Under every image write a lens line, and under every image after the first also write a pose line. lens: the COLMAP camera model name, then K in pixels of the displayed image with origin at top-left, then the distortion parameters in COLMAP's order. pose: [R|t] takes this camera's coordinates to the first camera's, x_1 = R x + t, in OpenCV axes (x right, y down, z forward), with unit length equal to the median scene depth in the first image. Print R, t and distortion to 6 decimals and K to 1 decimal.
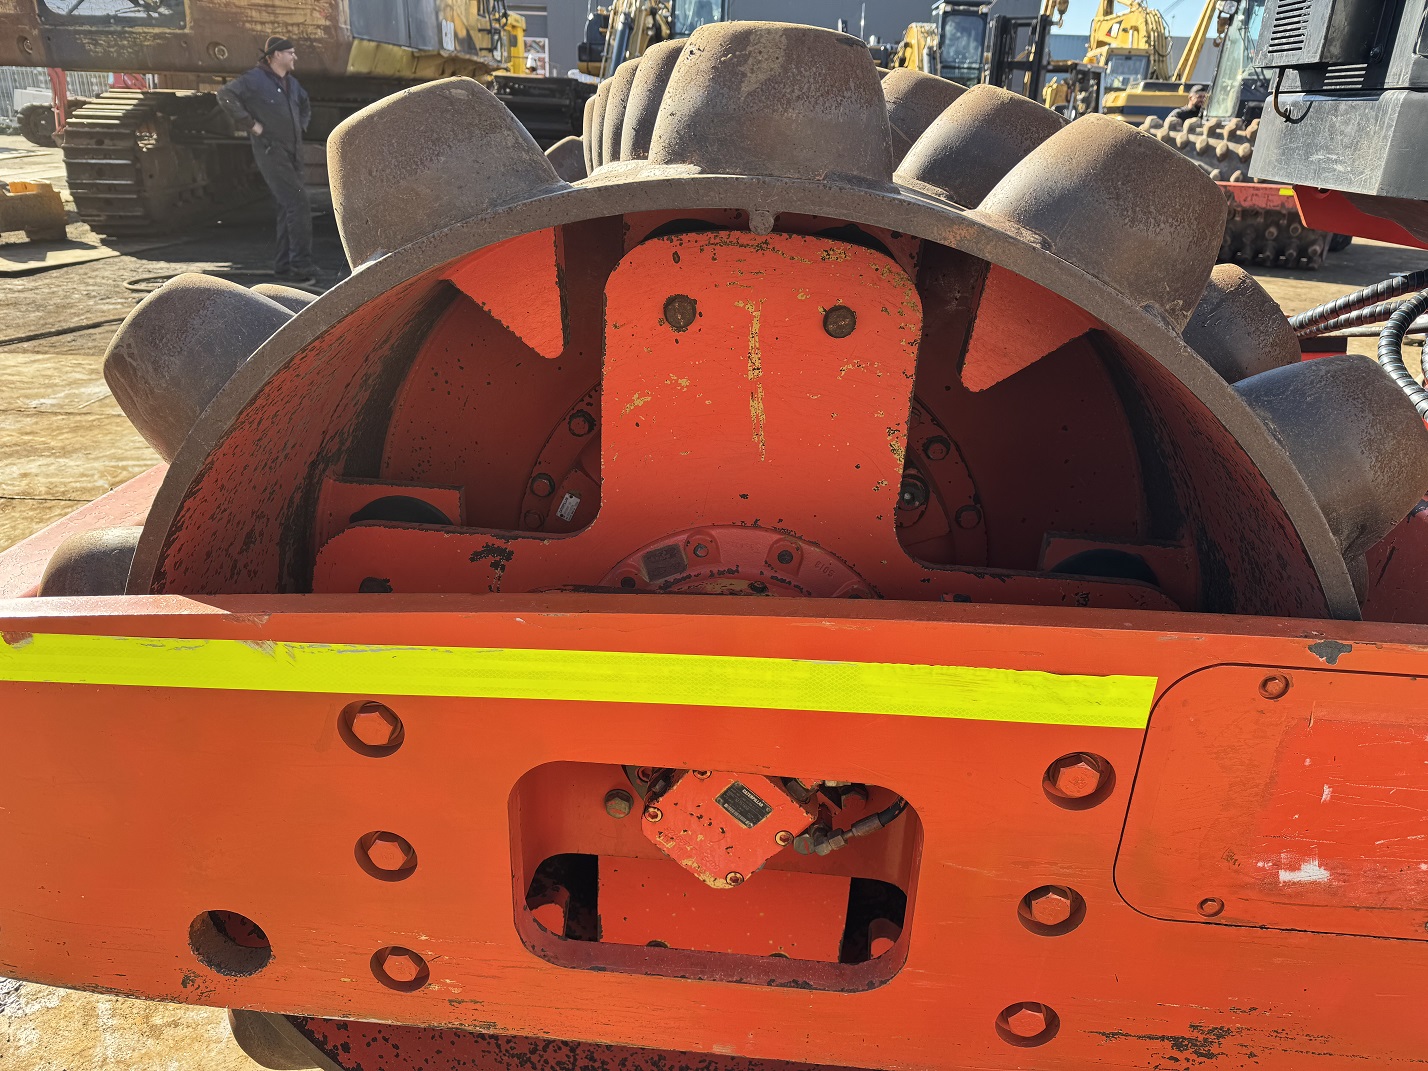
lens RADIAL K [[994.6, 0, 706.9], [0, 994.6, 546.3], [0, 0, 1]] dist [0.039496, -0.047074]
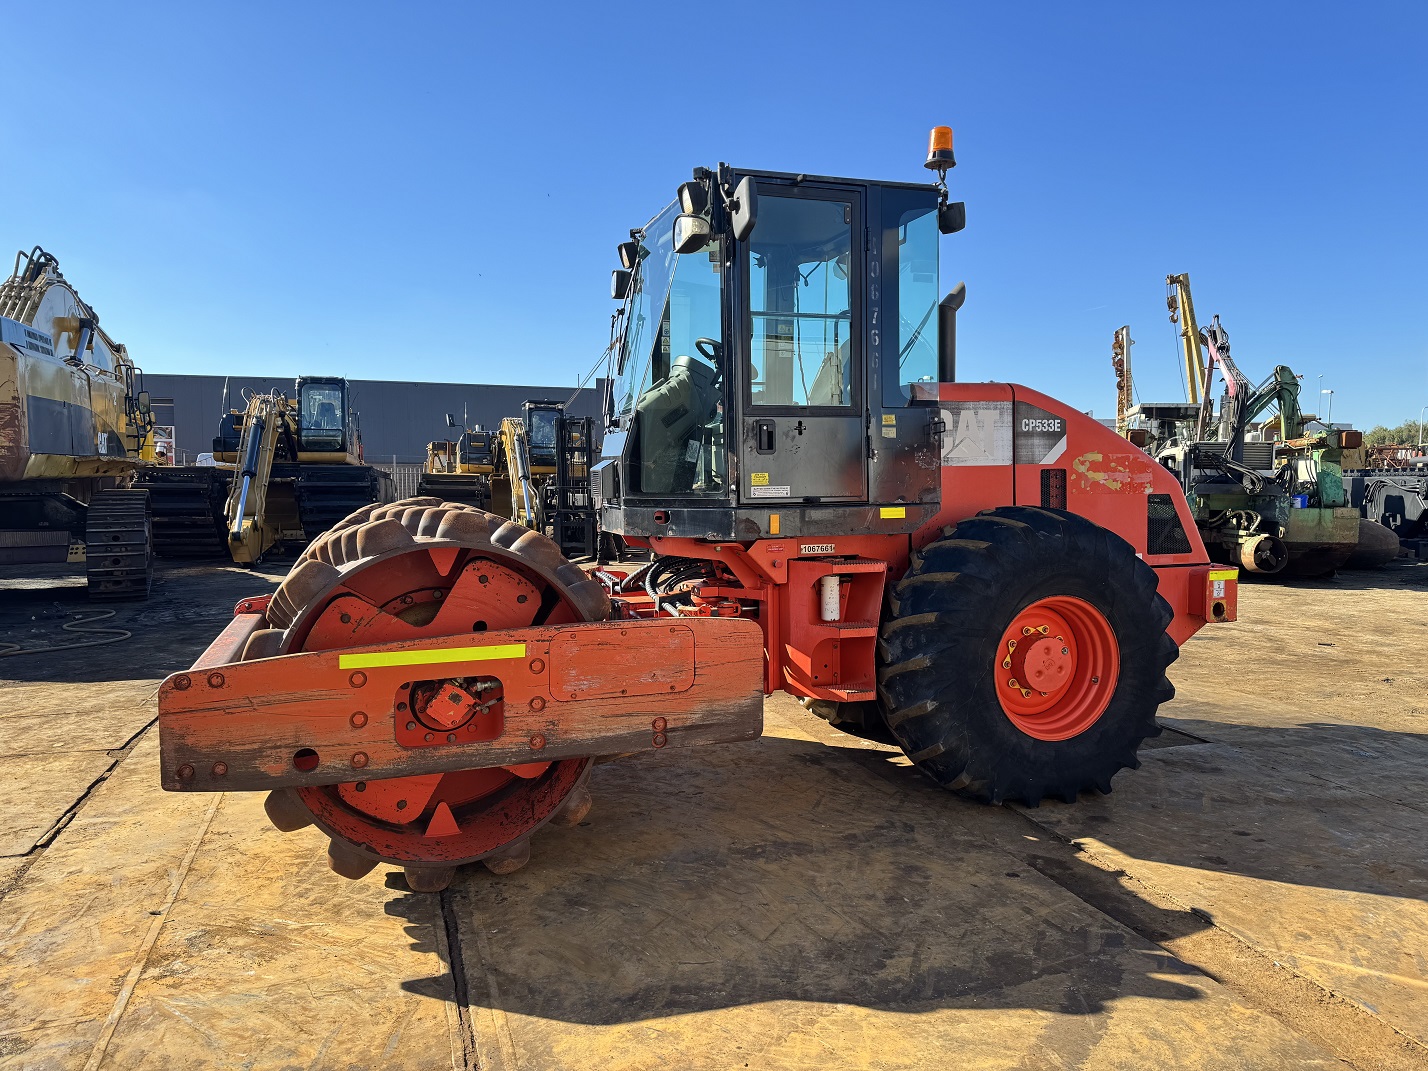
lens RADIAL K [[986.9, 0, 714.6], [0, 986.9, 495.3], [0, 0, 1]] dist [0.068298, -0.054029]
pose [[0.935088, -0.036795, 0.352500, 0.103208], [0.166573, 0.923527, -0.345473, 0.968103], [-0.312831, 0.381765, 0.869708, -2.668223]]
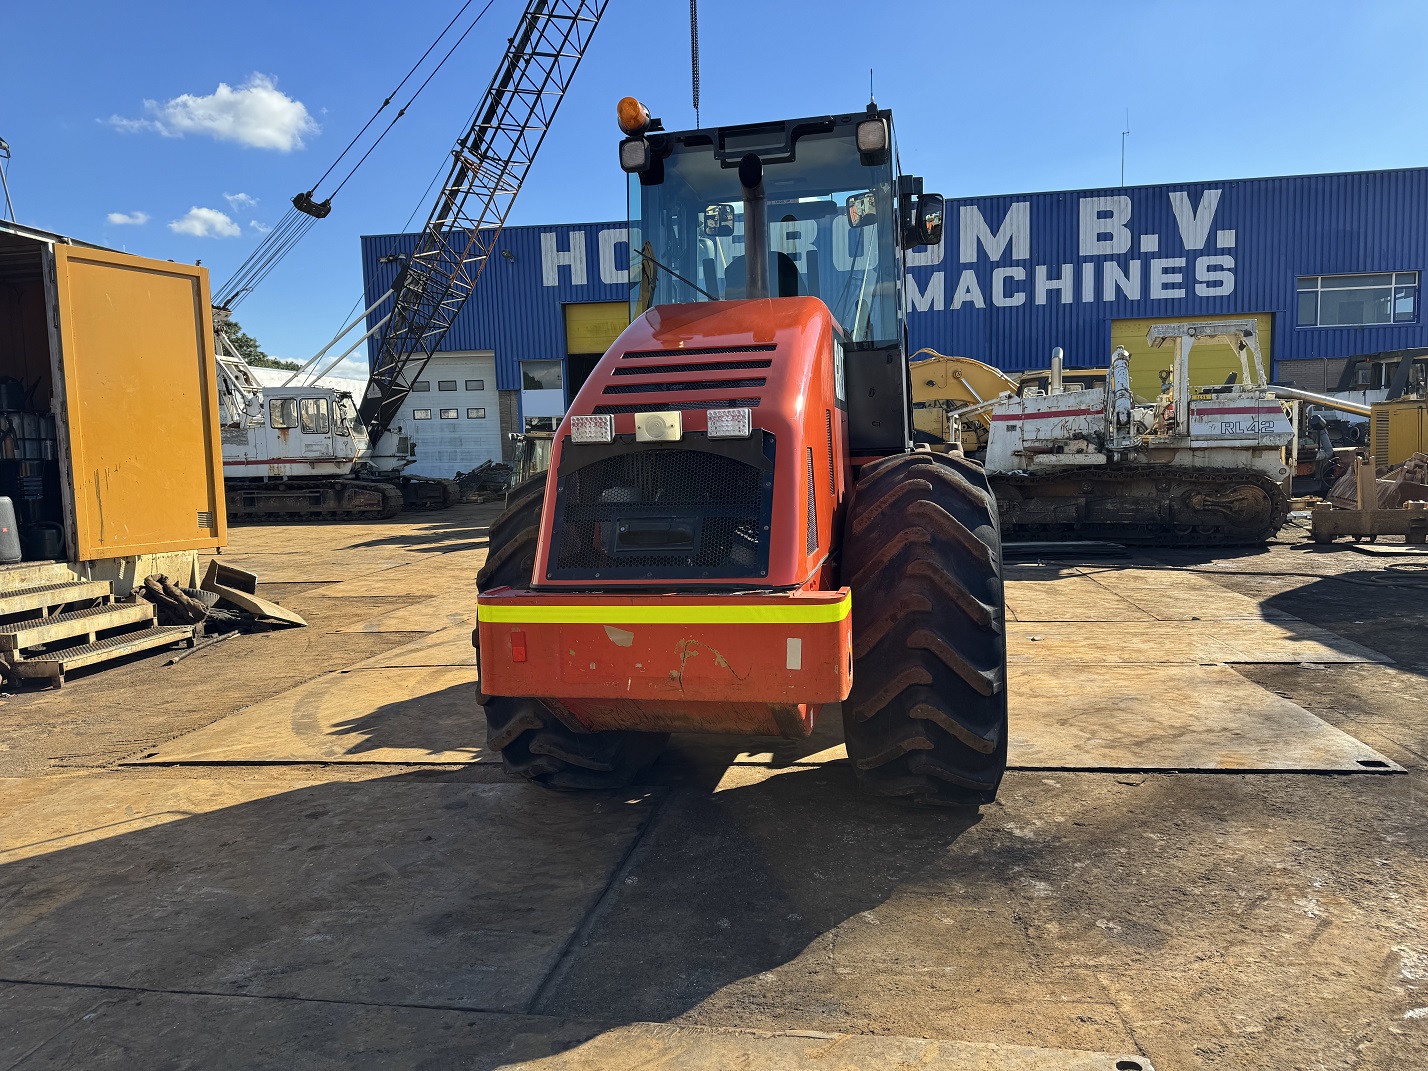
lens RADIAL K [[1005.8, 0, 720.8], [0, 1005.8, 534.5], [0, 0, 1]] dist [0.063146, -0.086094]
pose [[-0.104201, 0.058932, -0.992809, 6.367876], [-0.373802, 0.922732, 0.094005, -0.571222], [0.921637, 0.380909, -0.074121, 1.595107]]
